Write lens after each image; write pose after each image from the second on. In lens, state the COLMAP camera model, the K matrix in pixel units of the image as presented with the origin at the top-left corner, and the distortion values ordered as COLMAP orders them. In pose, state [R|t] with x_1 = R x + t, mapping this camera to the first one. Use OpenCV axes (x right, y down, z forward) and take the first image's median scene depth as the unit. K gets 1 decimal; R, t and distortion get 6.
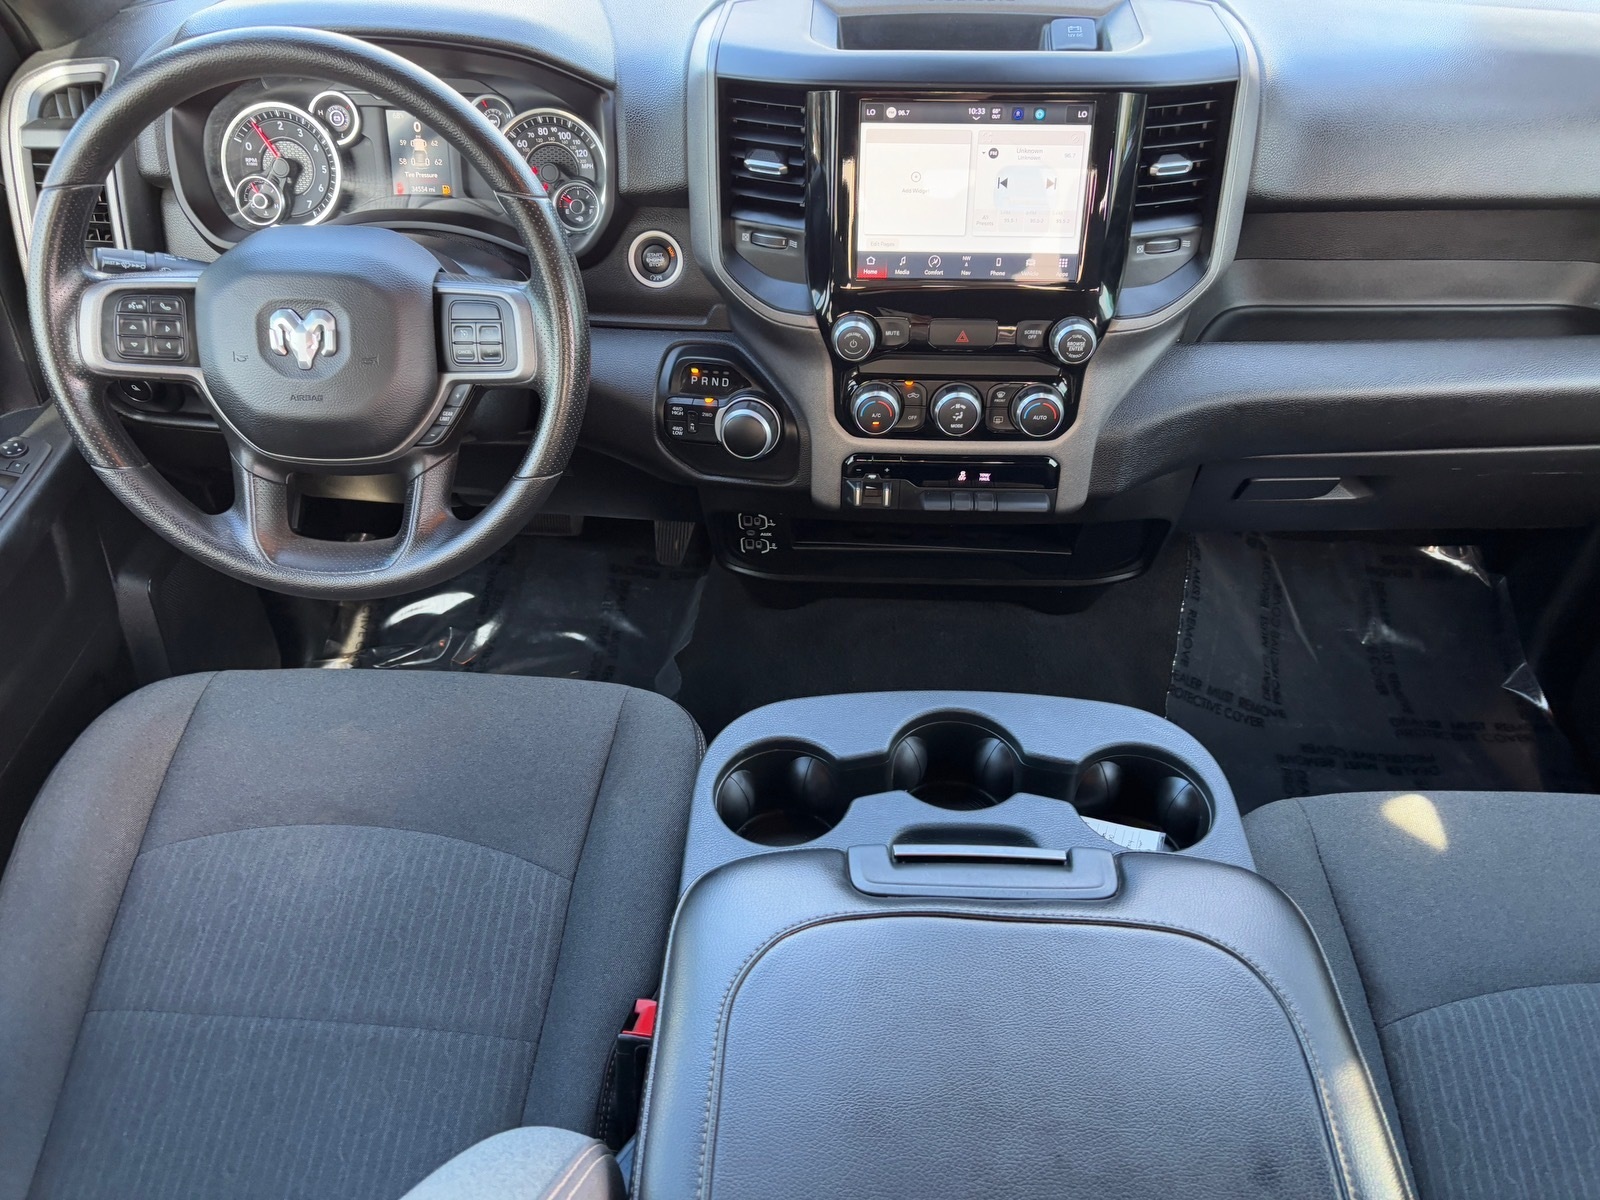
lens RADIAL K [[1237.6, 0, 800.4], [0, 1237.6, 621.2], [0, 0, 1]] dist [0.030529, -0.044808]
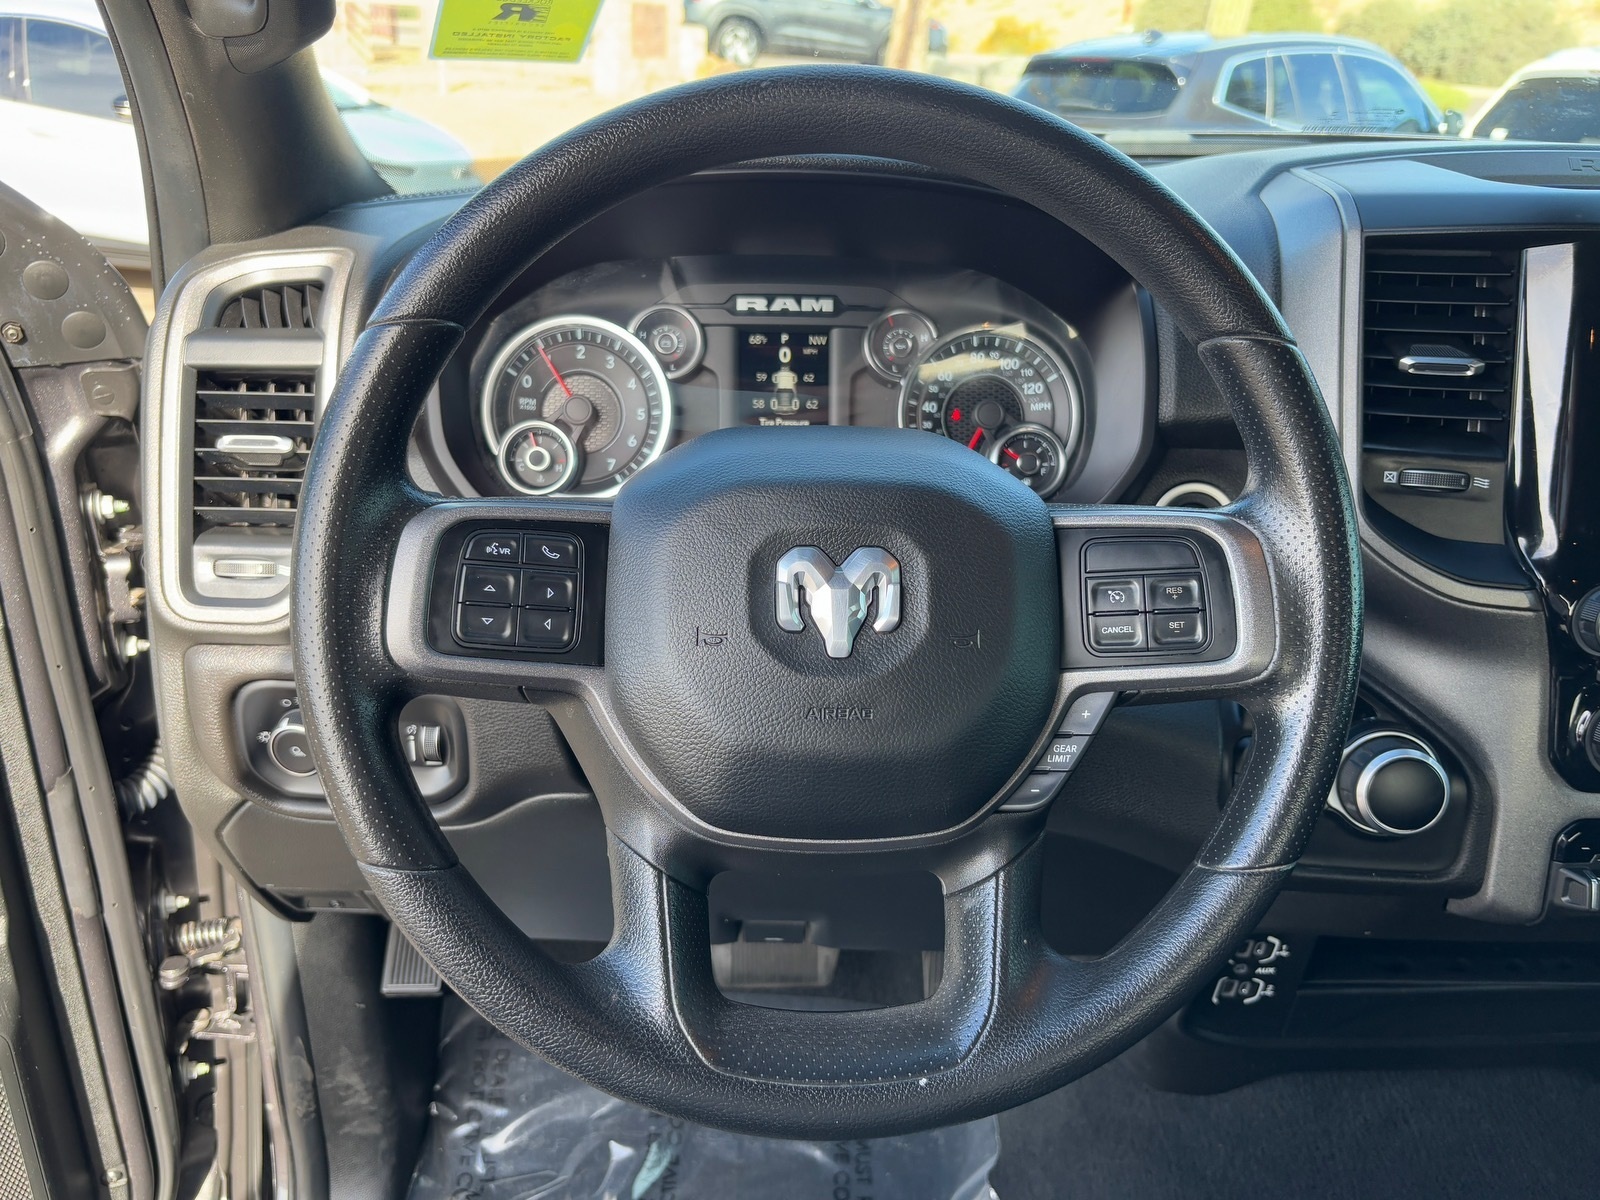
lens RADIAL K [[1294.1, 0, 781.3], [0, 1294.1, 599.9], [0, 0, 1]] dist [0.033565, -0.050286]
pose [[0.996419, -0.011718, 0.083736, -0.396341], [0.039998, 0.937854, -0.344718, -0.036676], [-0.074493, 0.346833, 0.934964, 0.422887]]
